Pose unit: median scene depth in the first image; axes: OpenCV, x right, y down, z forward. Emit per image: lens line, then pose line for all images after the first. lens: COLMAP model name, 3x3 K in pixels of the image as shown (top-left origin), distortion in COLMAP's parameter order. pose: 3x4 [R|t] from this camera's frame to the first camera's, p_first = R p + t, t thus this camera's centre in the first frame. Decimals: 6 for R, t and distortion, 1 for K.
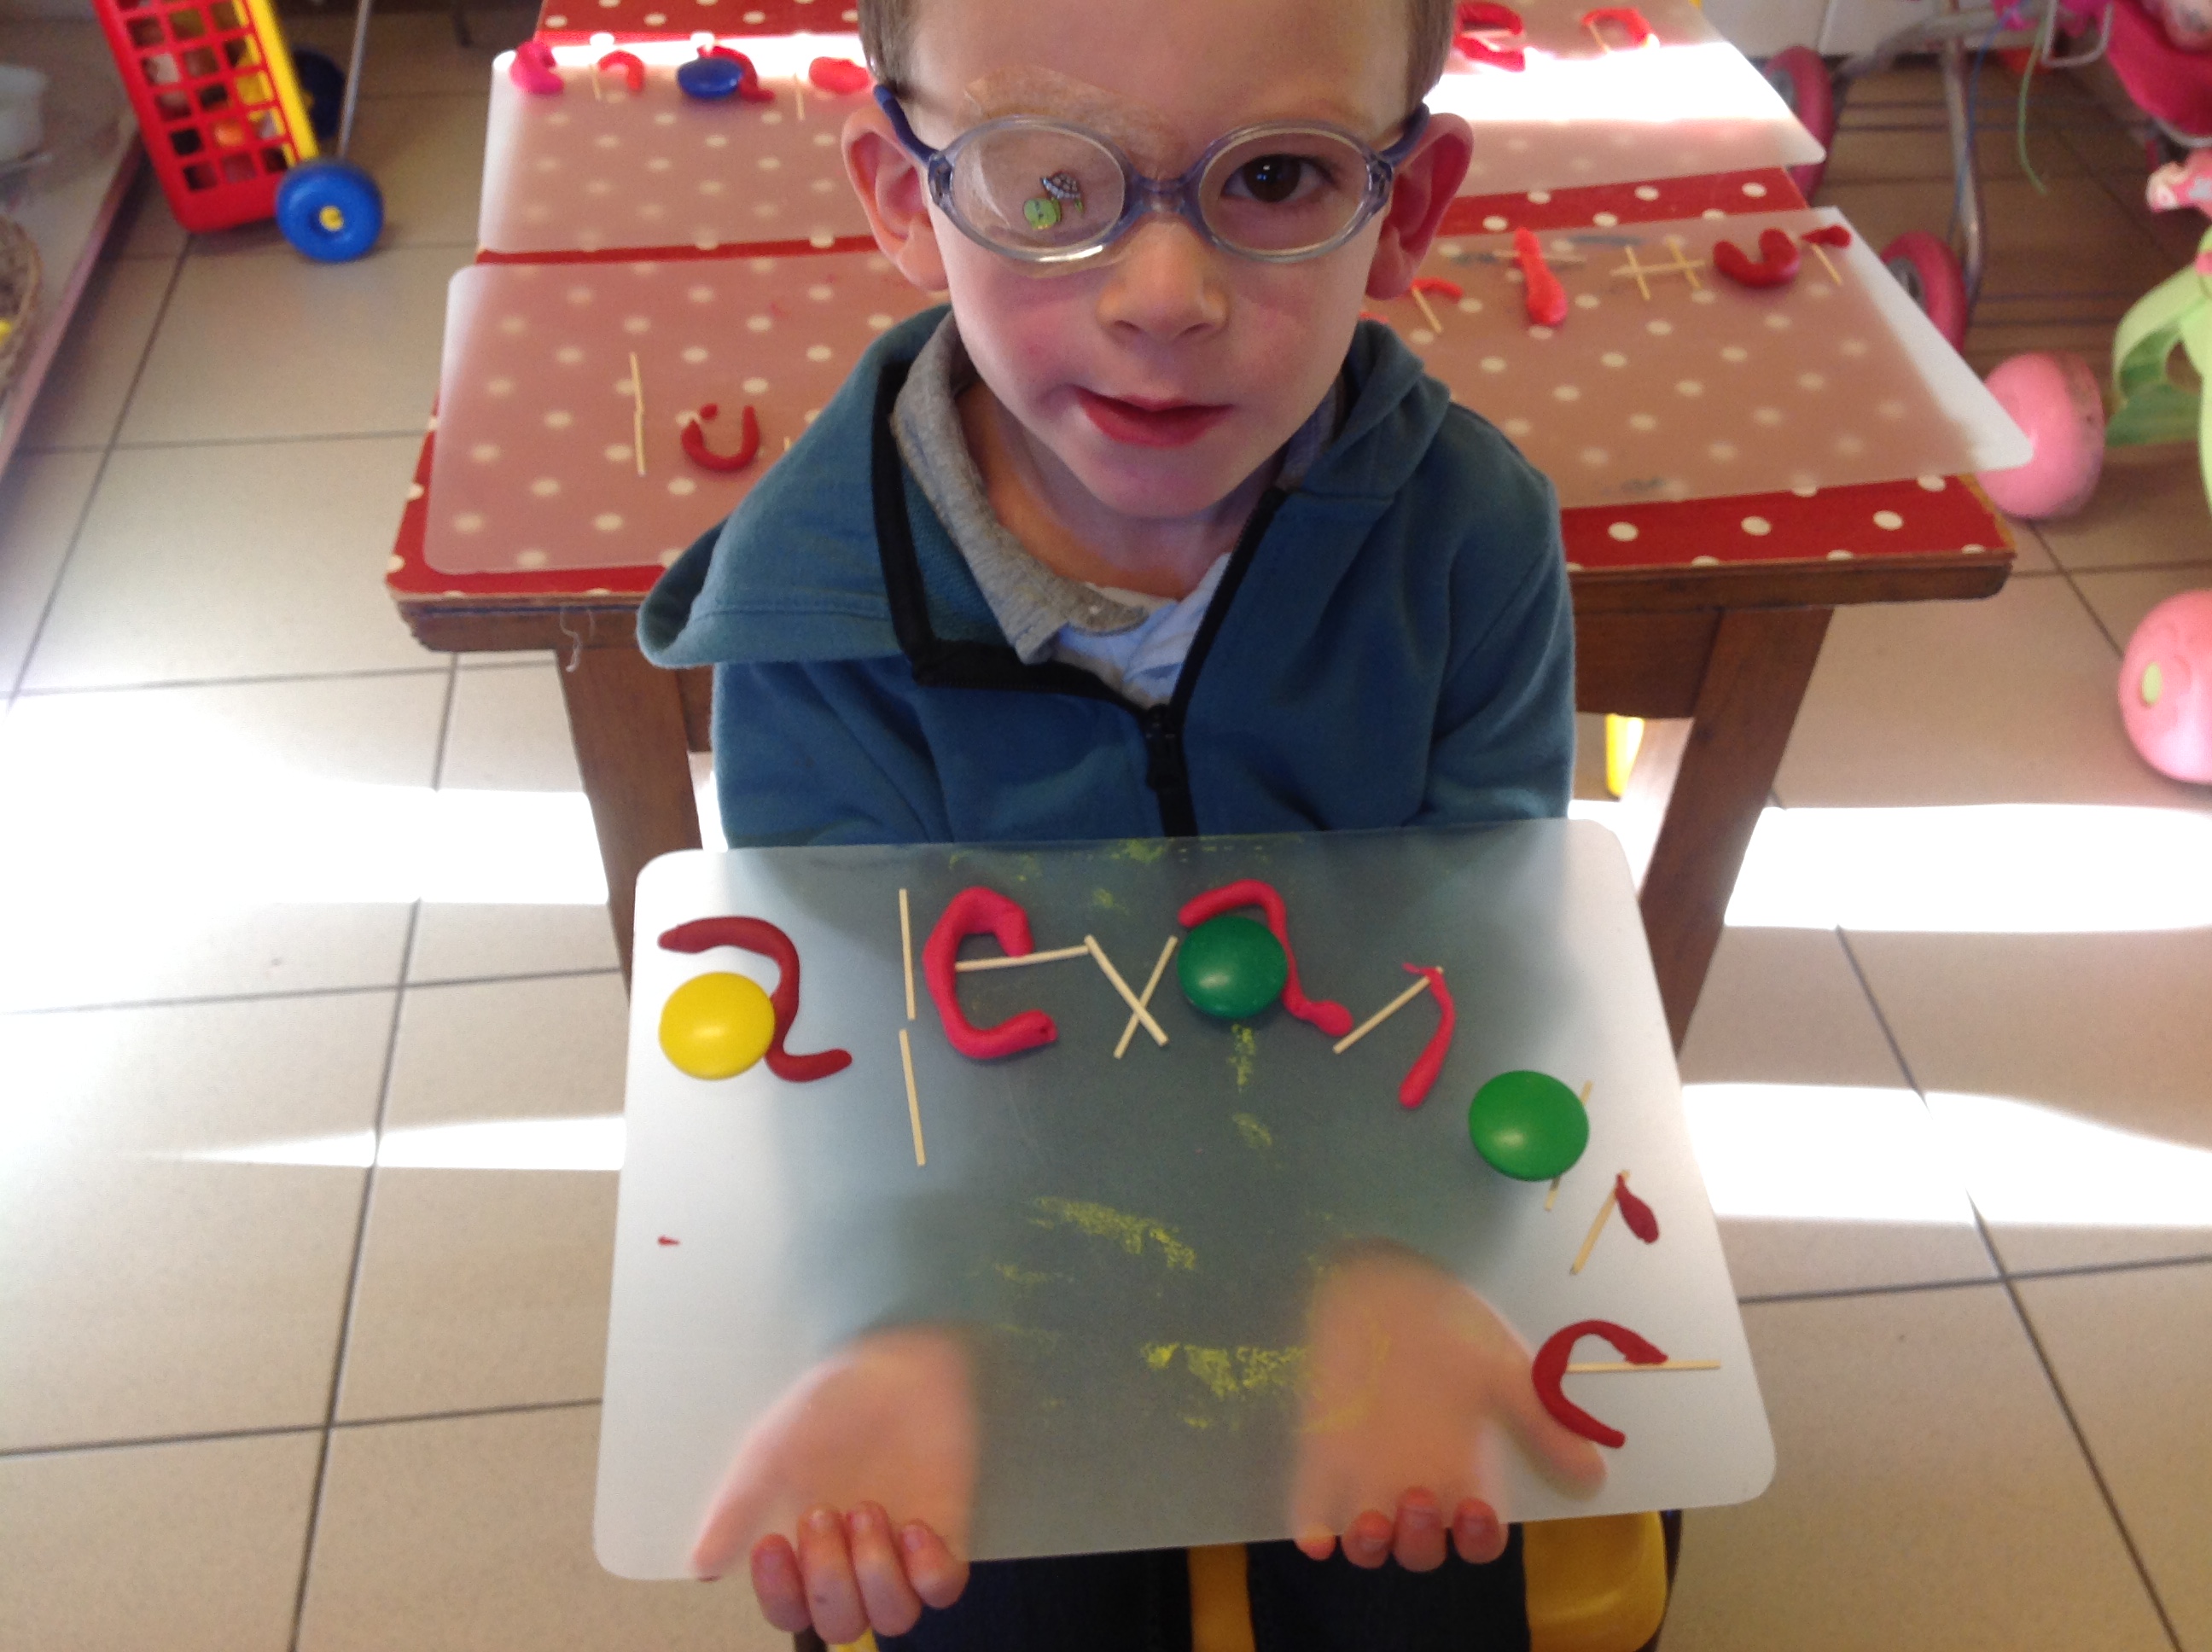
lens RADIAL K [[2232.2, 0, 1135.6], [0, 2232.2, 867.7], [0, 0, 1]] dist [0.102427, -0.187825]
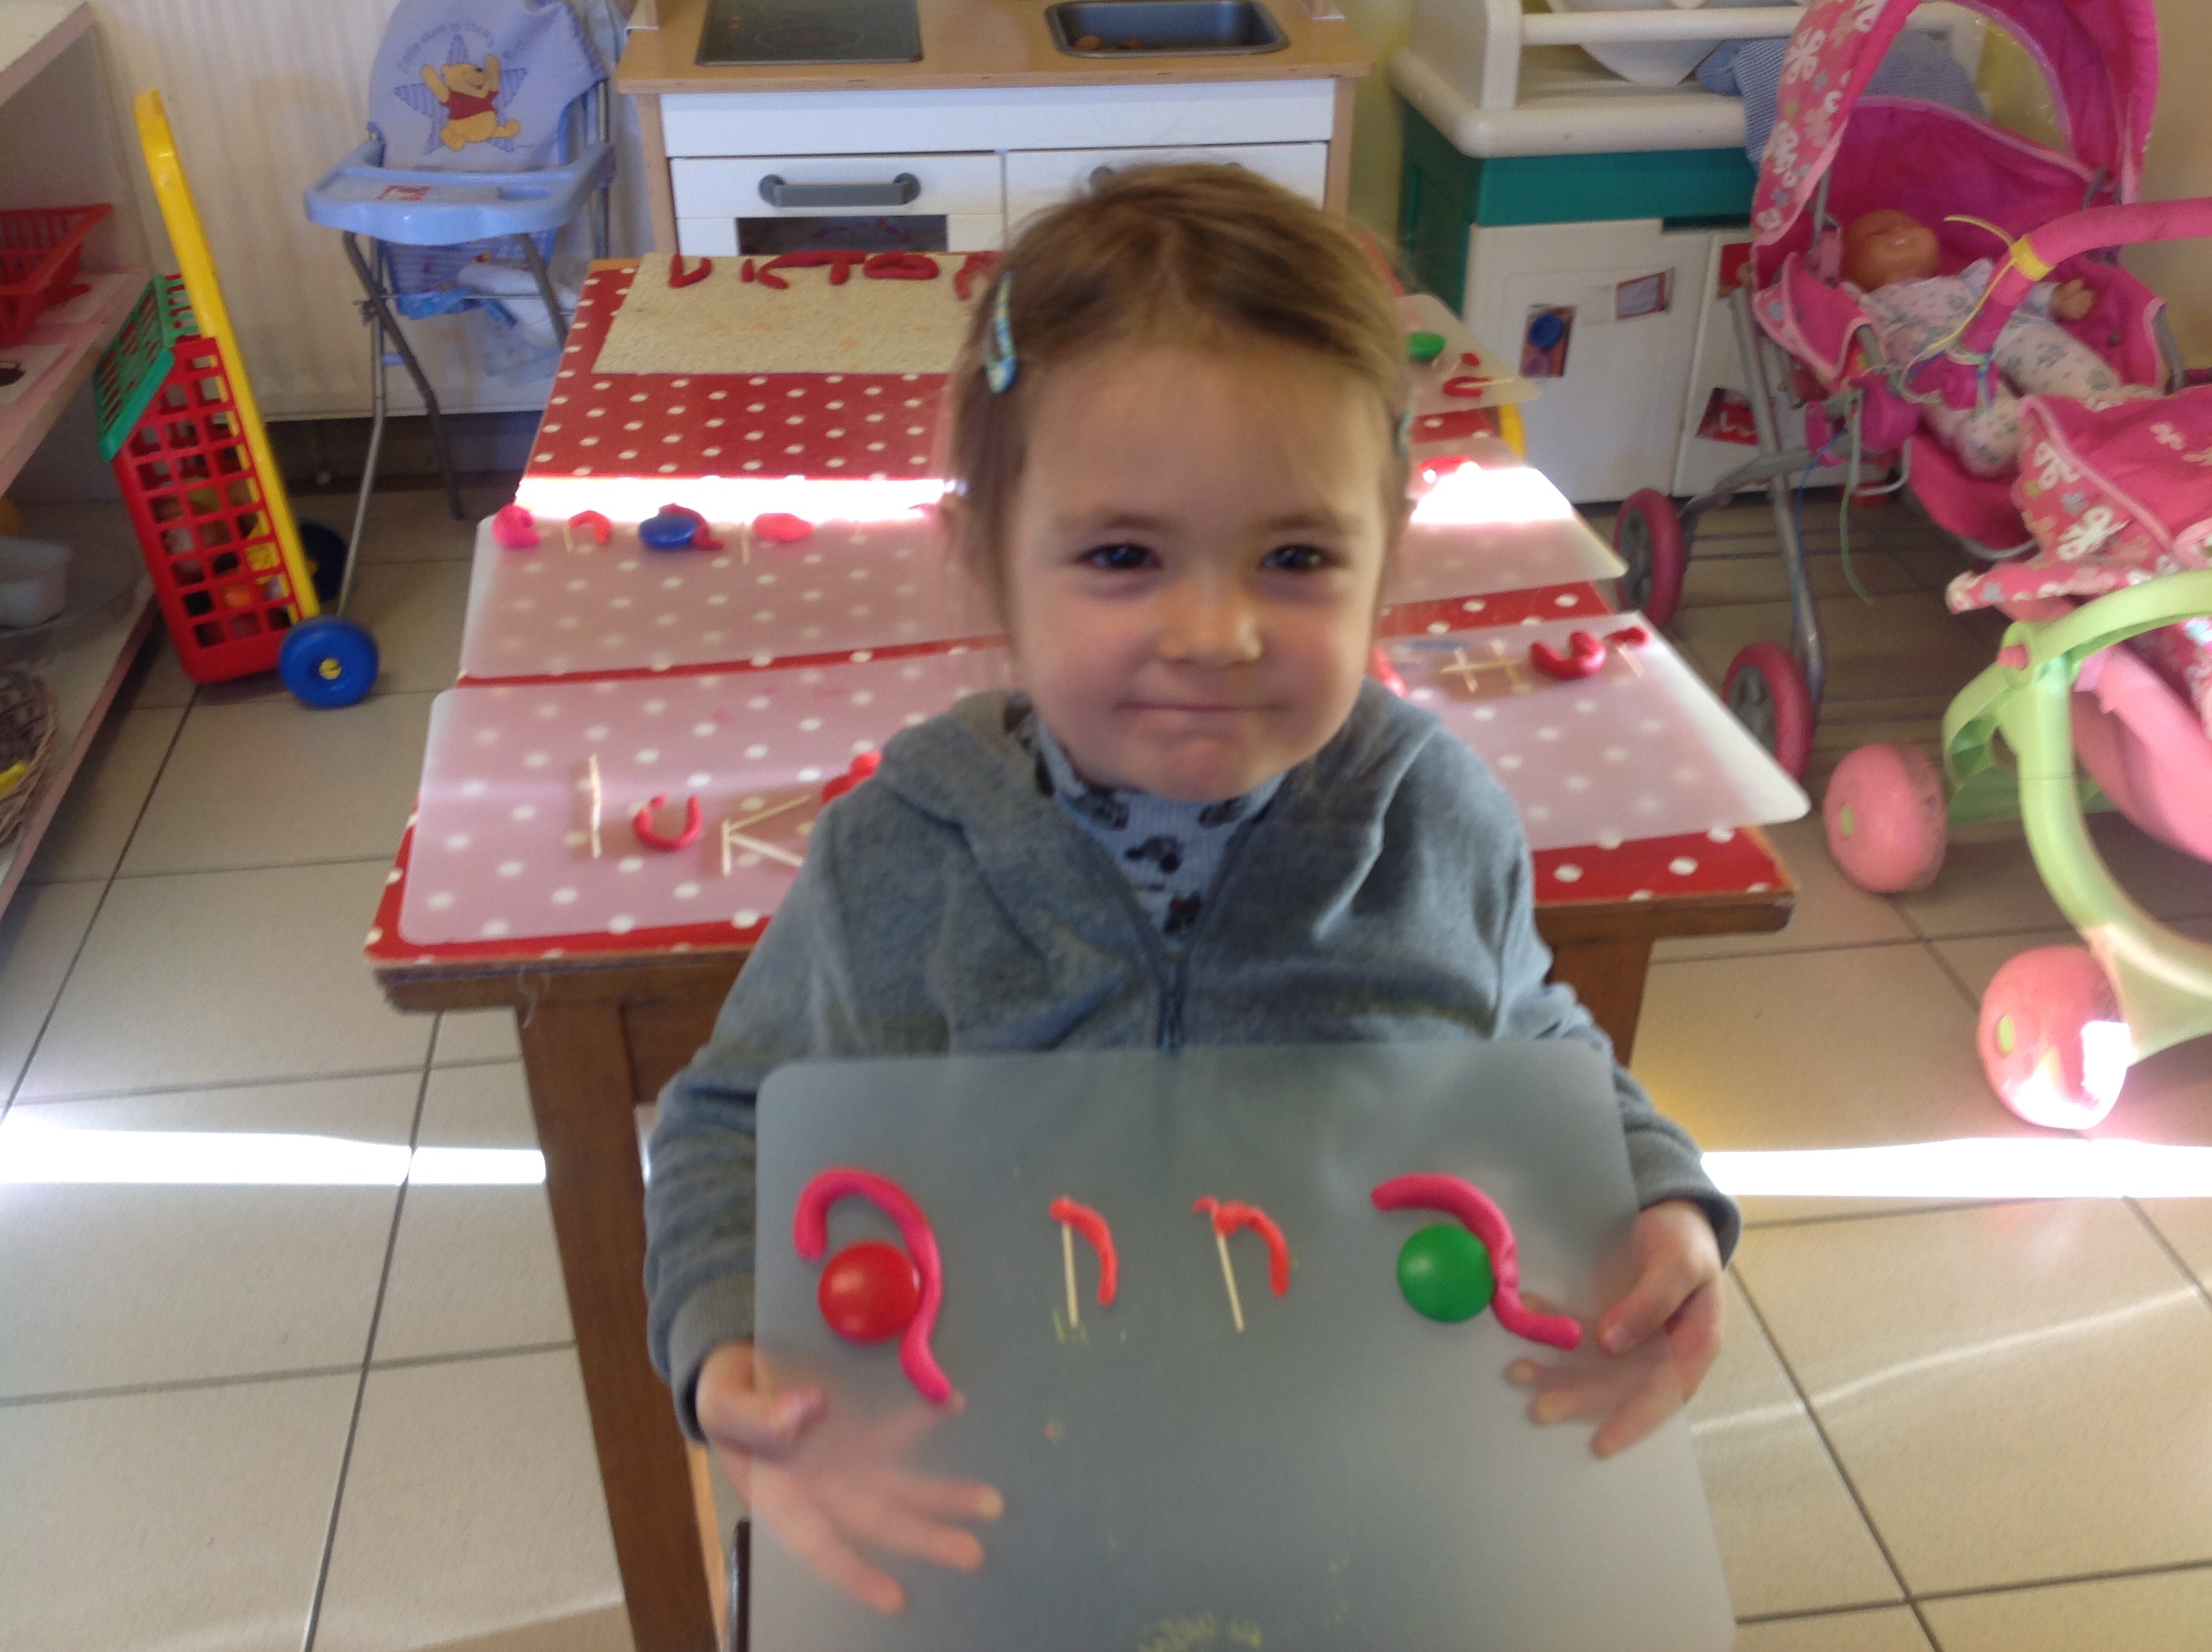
lens RADIAL K [[2171.8, 0, 1115.1], [0, 2171.8, 855.0], [0, 0, 1]] dist [0.146603, -0.203391]
pose [[0.999588, -0.027049, 0.009551, 0.028529], [0.028376, 0.981175, -0.191024, 0.037915], [-0.004204, 0.191216, 0.981539, -0.079698]]
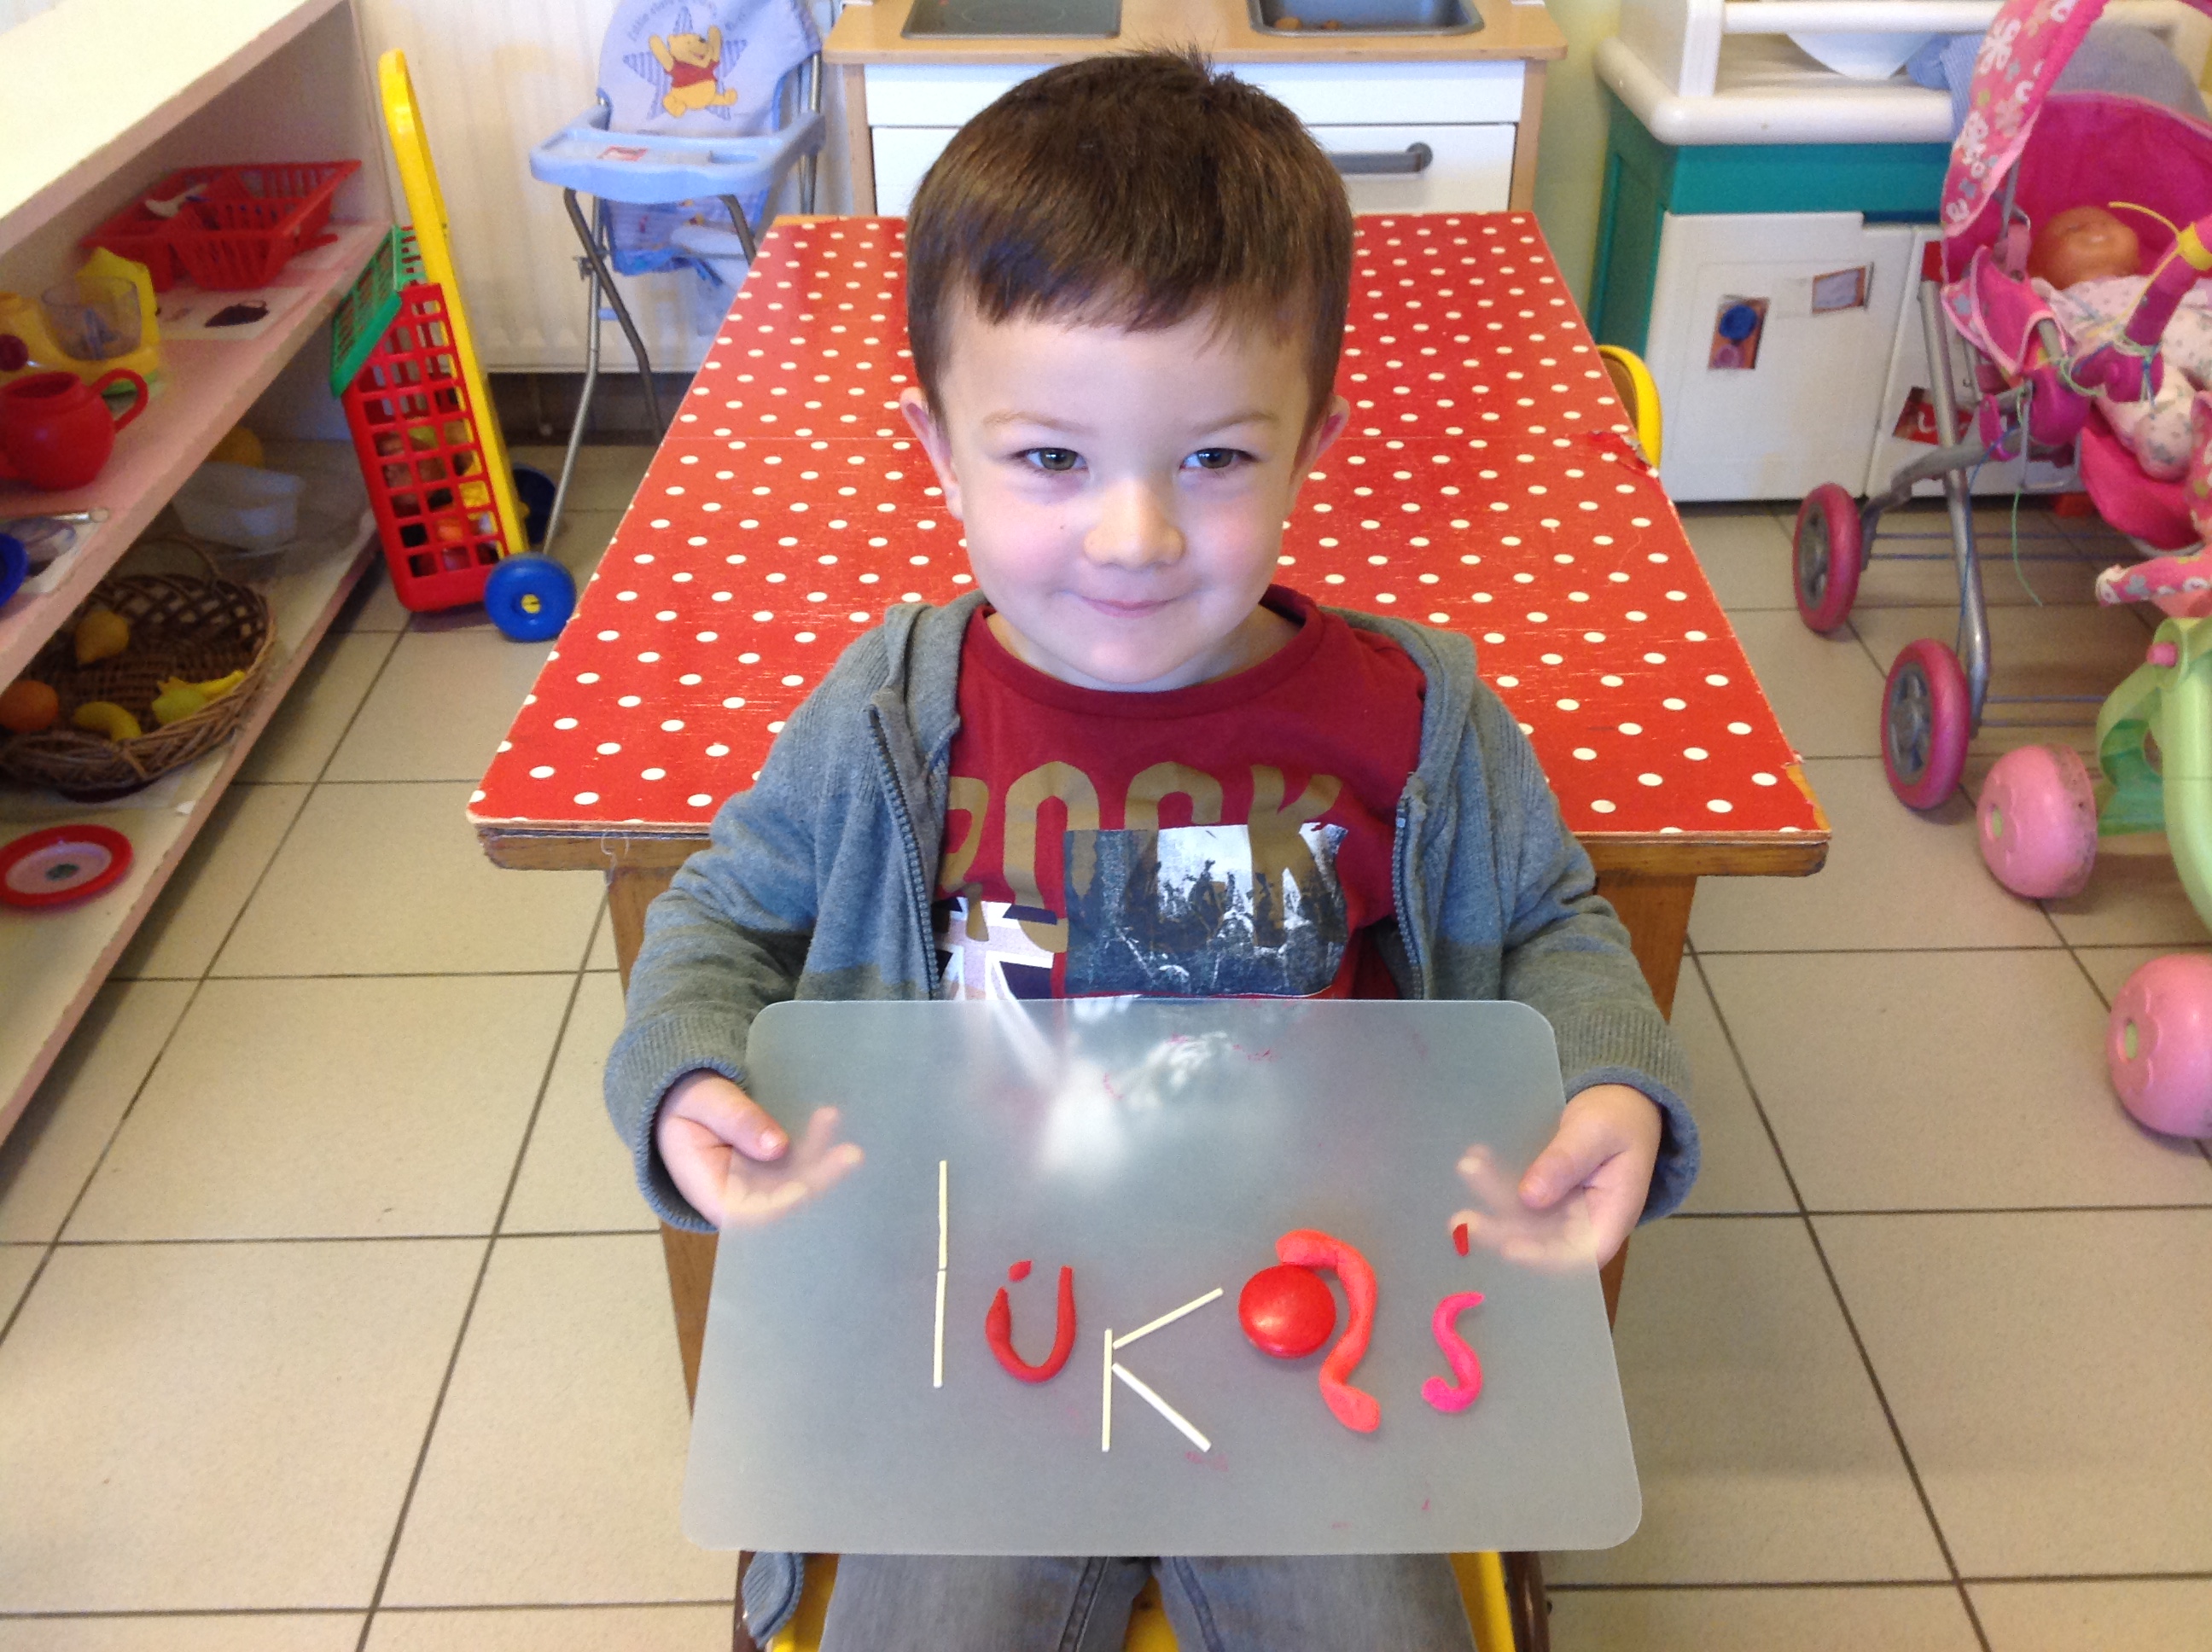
lens RADIAL K [[2171.8, 0, 1115.1], [0, 2171.8, 855.0], [0, 0, 1]] dist [0.146603, -0.203391]
pose [[0.995488, 0.030363, -0.089896, 0.103662], [-0.047118, 0.980538, -0.190592, 0.087152], [0.082359, 0.193968, 0.977545, -0.117967]]
